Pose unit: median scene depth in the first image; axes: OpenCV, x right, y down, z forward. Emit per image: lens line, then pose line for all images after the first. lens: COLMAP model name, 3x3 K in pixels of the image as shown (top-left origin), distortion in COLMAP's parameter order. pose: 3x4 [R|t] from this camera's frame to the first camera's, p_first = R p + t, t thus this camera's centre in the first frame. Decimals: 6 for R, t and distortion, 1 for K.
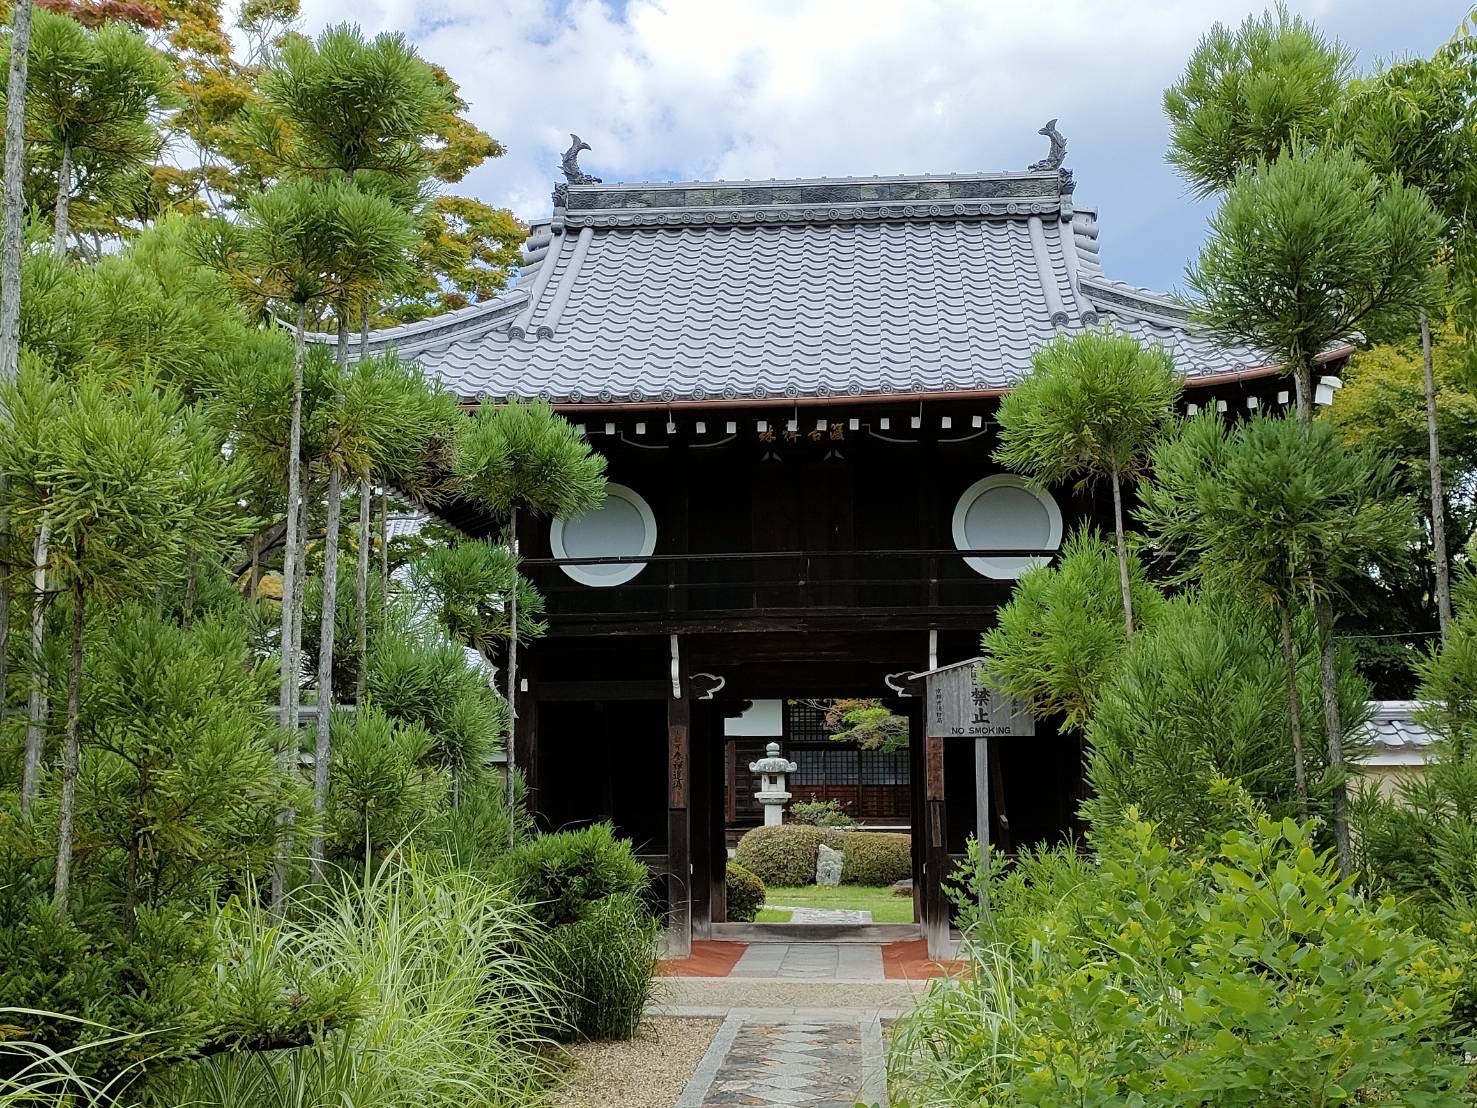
lens RADIAL K [[1717.5, 0, 737.5], [0, 1717.5, 511.8], [0, 0, 1]] dist [-0.013126, -0.002988]
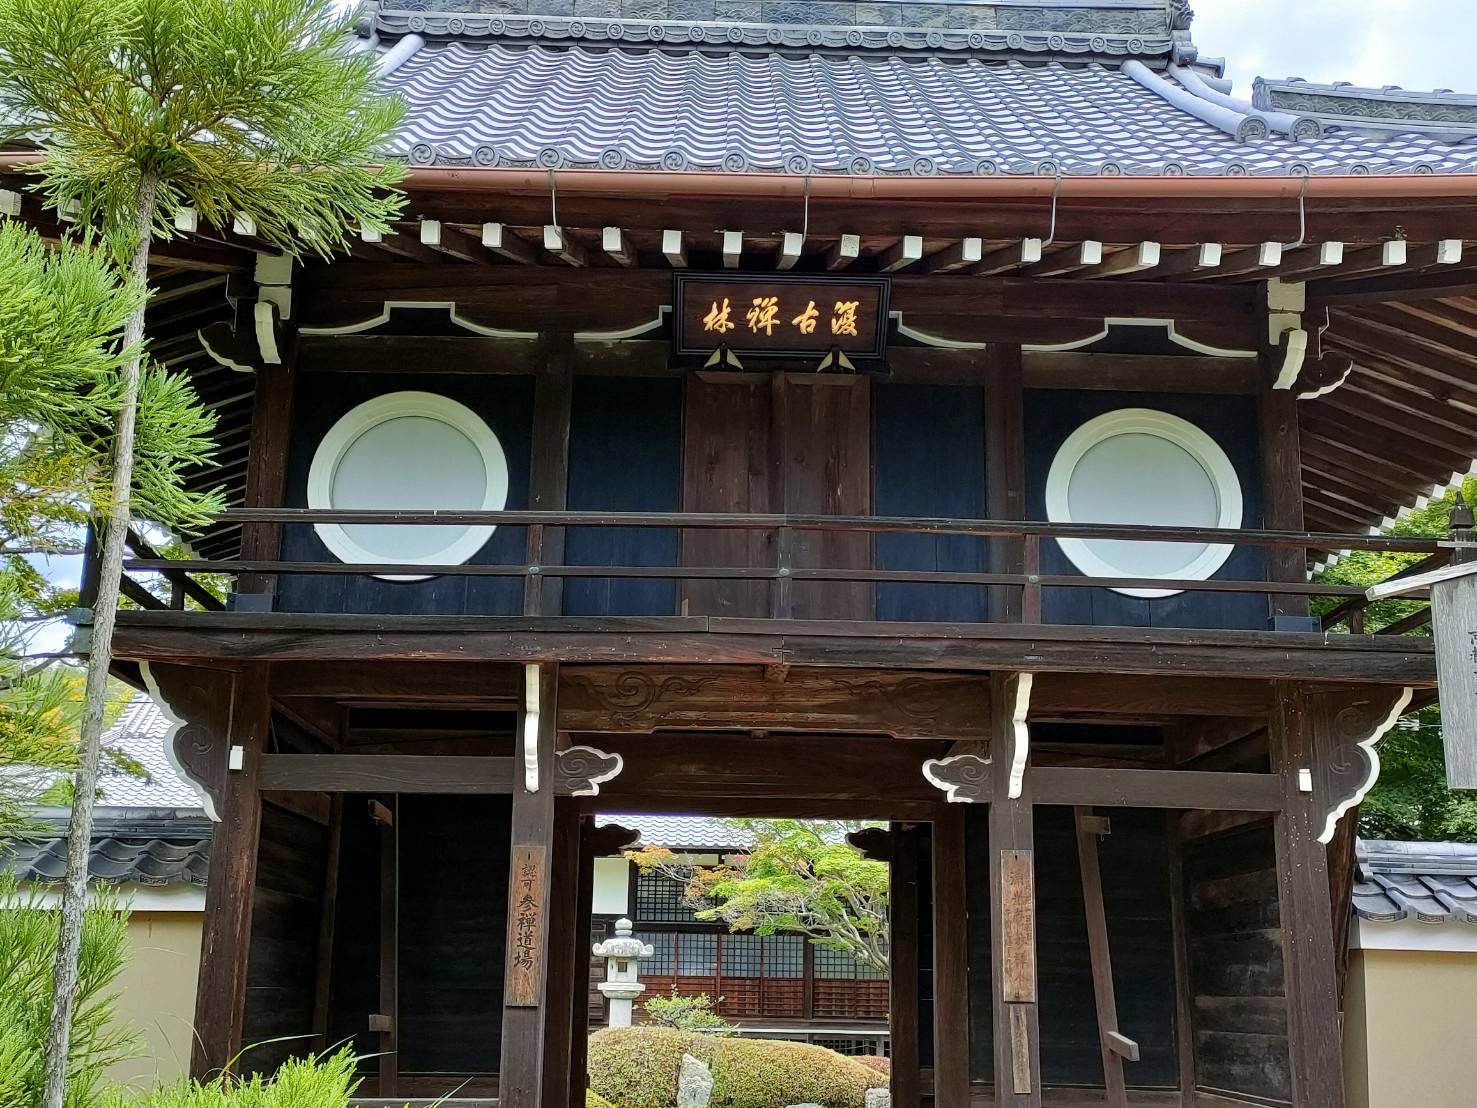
lens RADIAL K [[1681.5, 0, 738.5], [0, 1681.5, 554.0], [0, 0, 1]] dist [0.019271, 0.011368]
pose [[0.993847, 0.048133, 0.099760, -0.023787], [-0.039031, 0.995061, -0.091265, 0.071139], [-0.103660, 0.086810, 0.990817, 0.420043]]
